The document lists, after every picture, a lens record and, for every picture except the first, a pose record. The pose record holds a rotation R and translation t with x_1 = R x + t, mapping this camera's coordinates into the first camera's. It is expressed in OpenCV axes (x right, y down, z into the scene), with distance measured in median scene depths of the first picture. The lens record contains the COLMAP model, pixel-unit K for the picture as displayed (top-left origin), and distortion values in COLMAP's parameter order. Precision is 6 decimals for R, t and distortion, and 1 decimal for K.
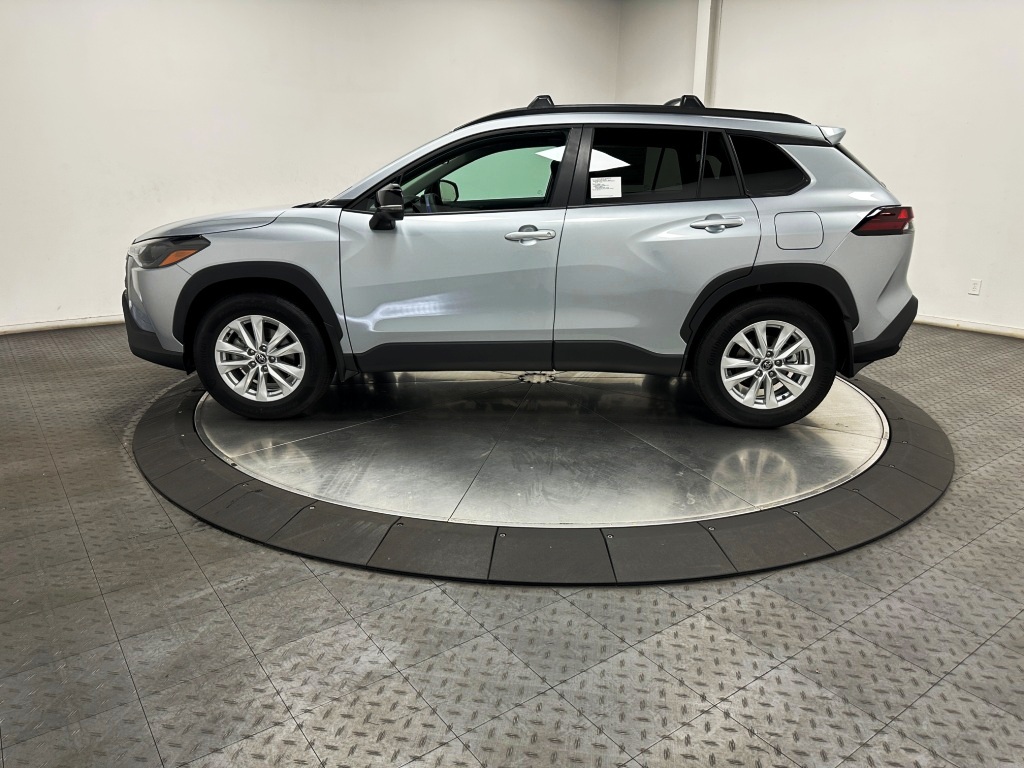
lens RADIAL K [[717.7, 0, 512.0], [0, 717.7, 384.0], [0, 0, 1]] dist [0.045745, -0.064865]
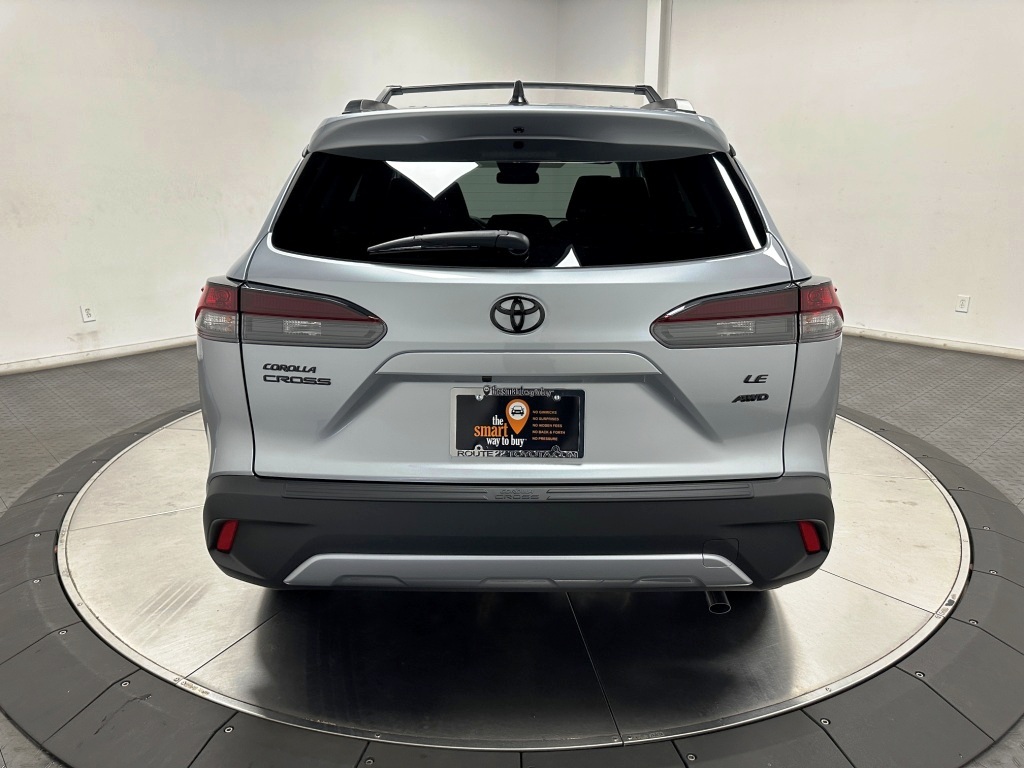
lens RADIAL K [[724.0, 0, 512.0], [0, 724.0, 384.0], [0, 0, 1]] dist [-0.003839, -0.003966]
pose [[0.993310, -0.041906, 0.107609, -0.083202], [0.041617, 0.999121, 0.004929, -0.138290], [-0.107721, -0.000418, 0.994181, 0.330883]]
